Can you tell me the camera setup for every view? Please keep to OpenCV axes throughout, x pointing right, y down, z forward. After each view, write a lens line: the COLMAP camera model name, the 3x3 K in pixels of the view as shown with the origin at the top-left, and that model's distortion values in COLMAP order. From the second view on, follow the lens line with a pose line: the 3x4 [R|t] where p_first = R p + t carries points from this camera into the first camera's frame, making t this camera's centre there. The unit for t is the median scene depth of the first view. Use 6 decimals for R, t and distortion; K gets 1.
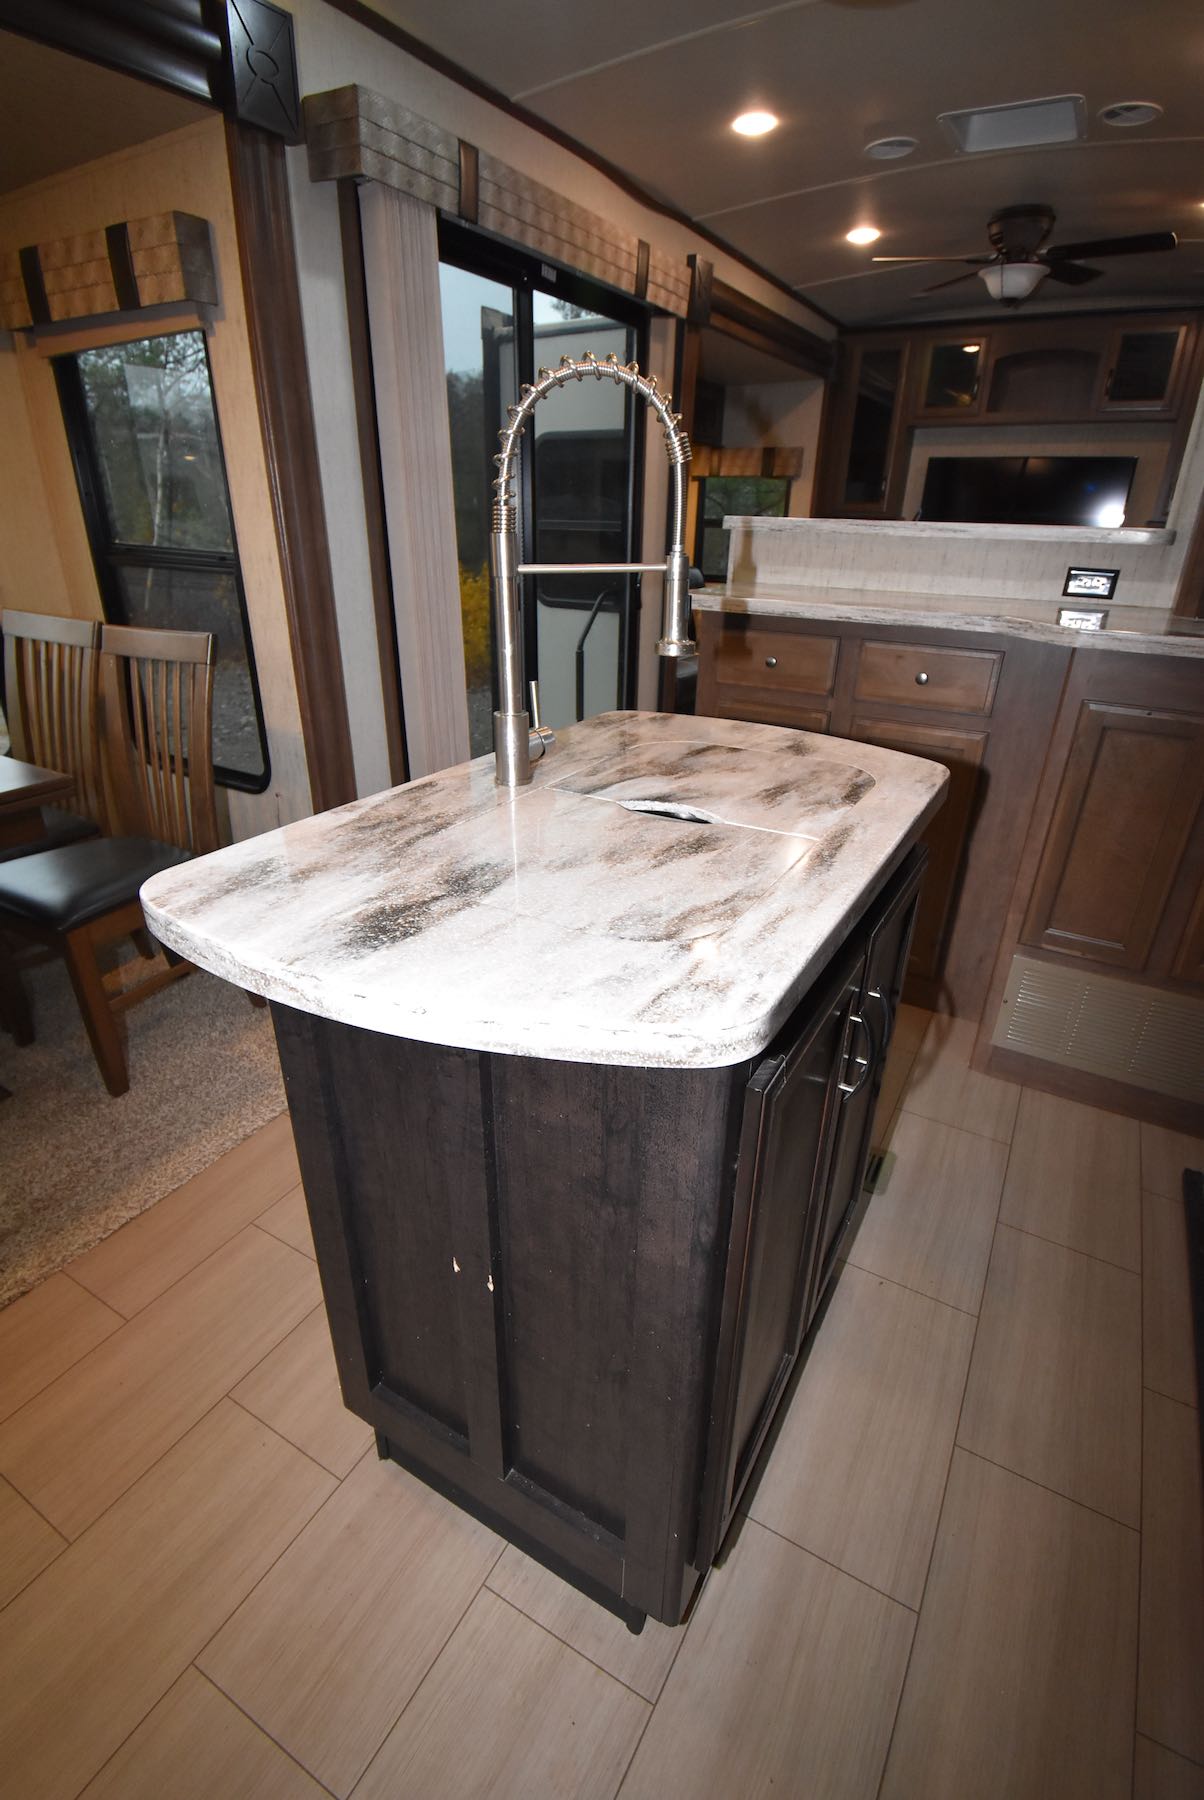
lens RADIAL K [[800.9, 0, 584.3], [0, 800.9, 913.6], [0, 0, 1]] dist [0.010541, -0.015847]
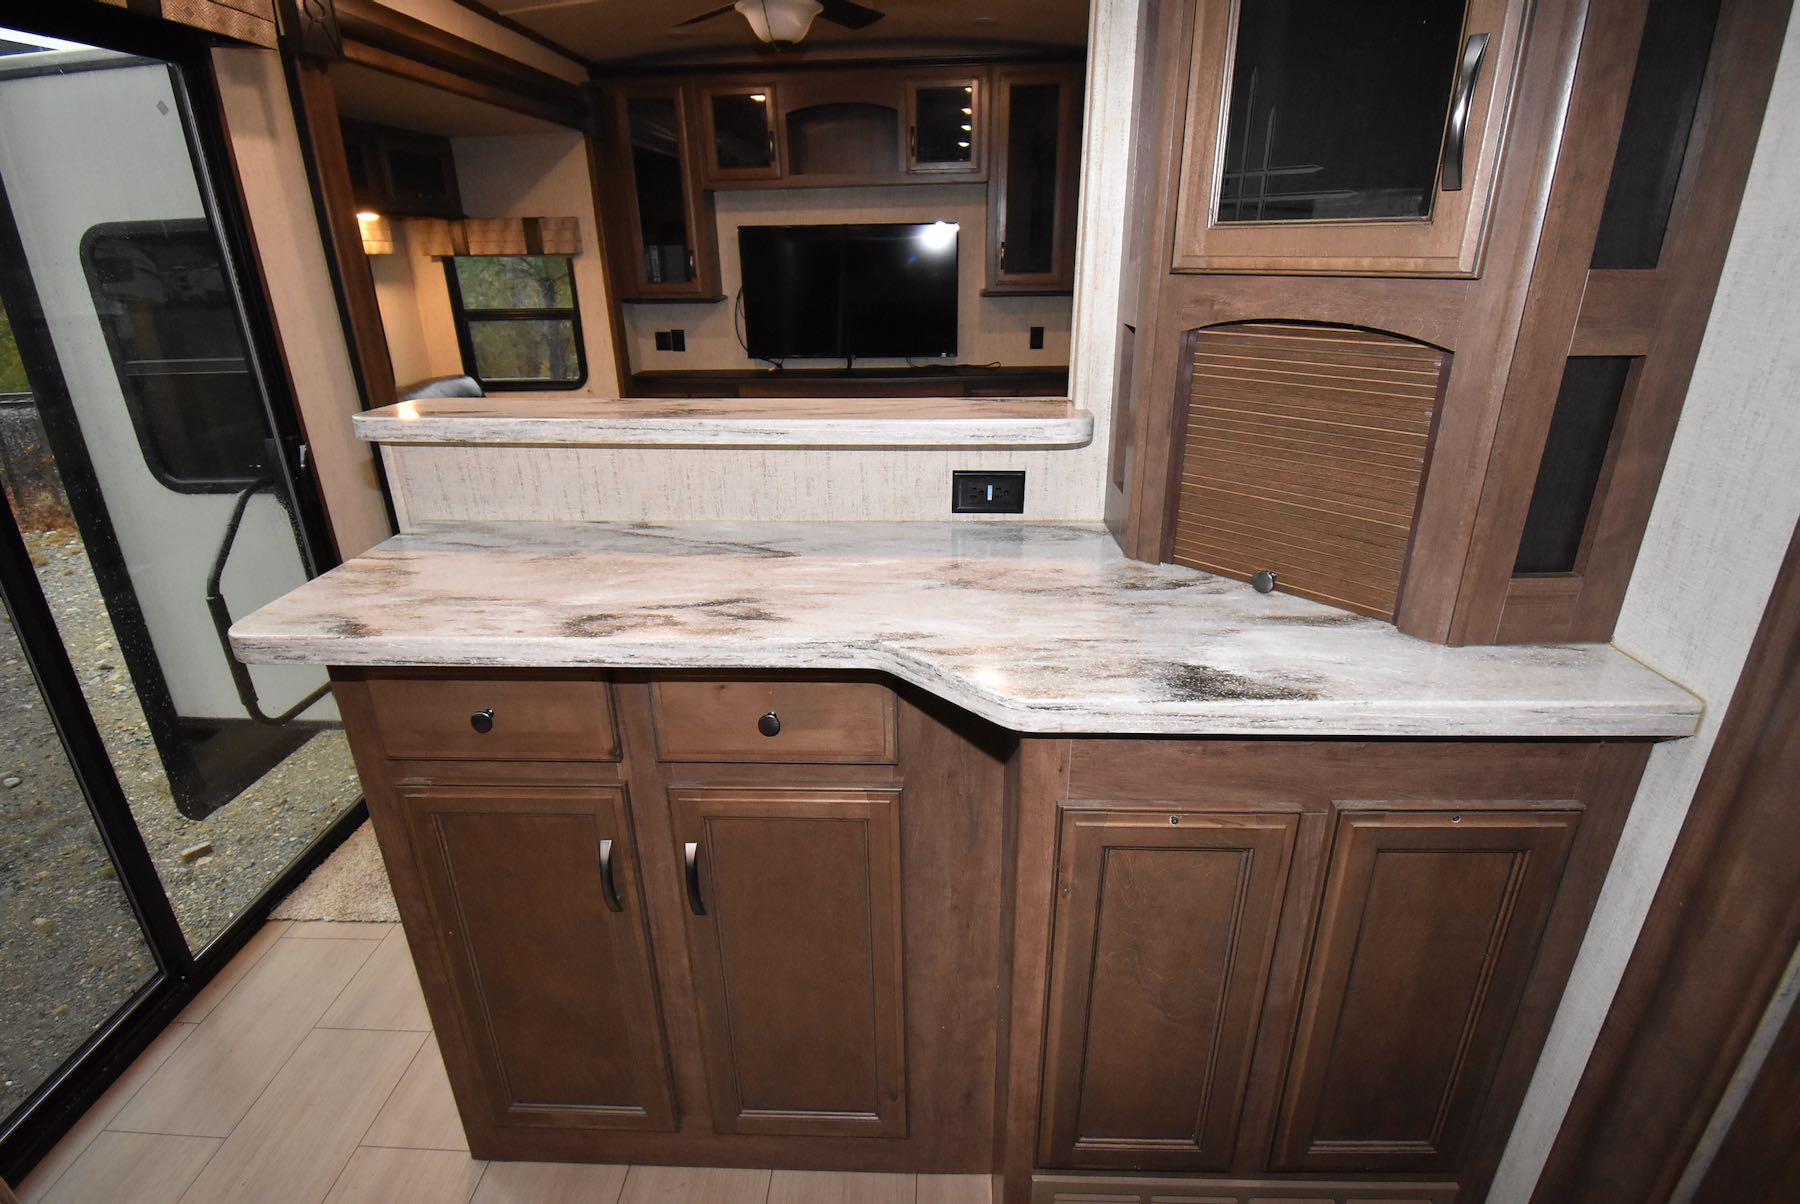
lens RADIAL K [[873.5, 0, 907.1], [0, 873.5, 601.5], [0, 0, 1]] dist [-0.014383, -0.000513]
pose [[0.873631, -0.211996, 0.437979, 0.488206], [0.244119, 0.969585, -0.017630, -0.624429], [-0.420921, 0.122321, 0.898812, 0.801890]]
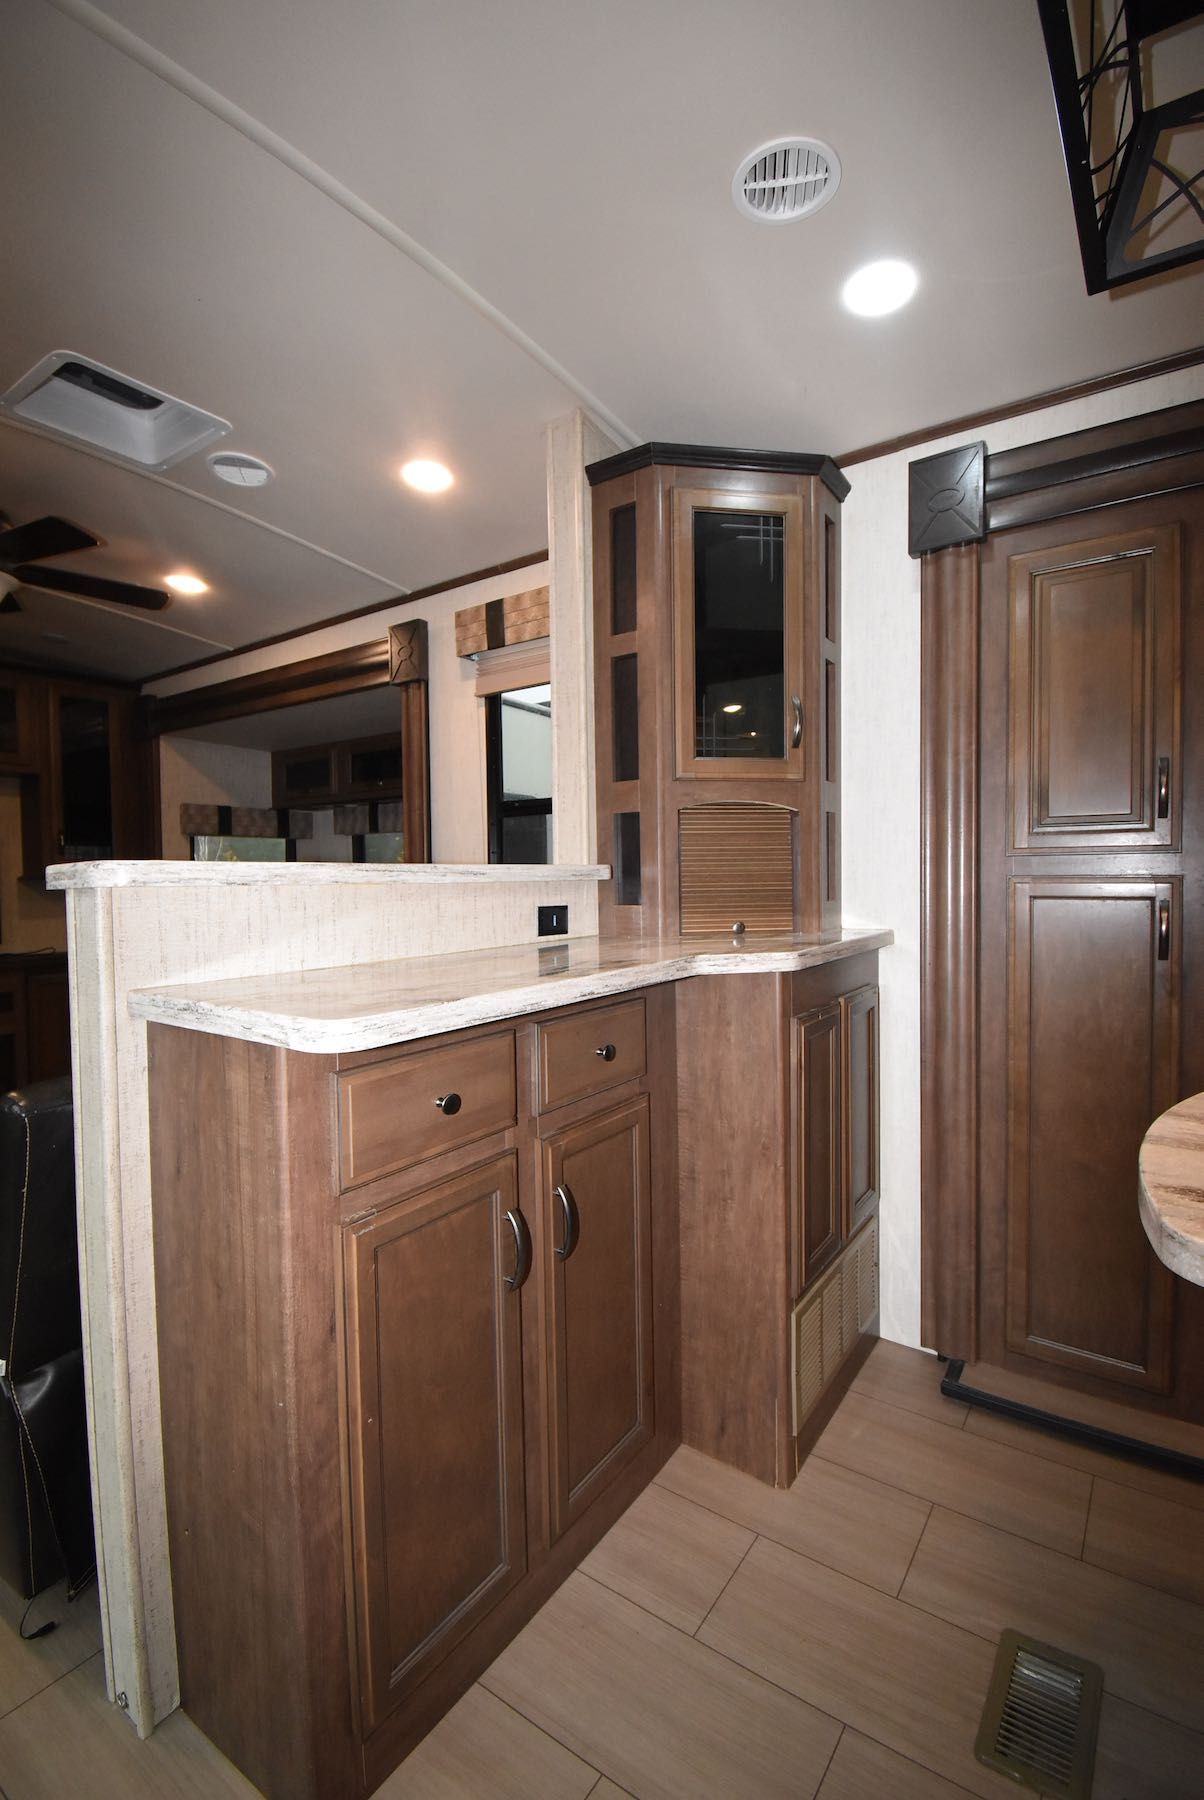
lens RADIAL K [[800.9, 0, 605.1], [0, 800.9, 896.6], [0, 0, 1]] dist [0.010541, -0.015847]
pose [[0.068765, -0.046046, 0.996570, -0.555229], [0.460951, 0.887378, 0.009195, -0.785067], [-0.884758, 0.458737, 0.082245, 1.619822]]
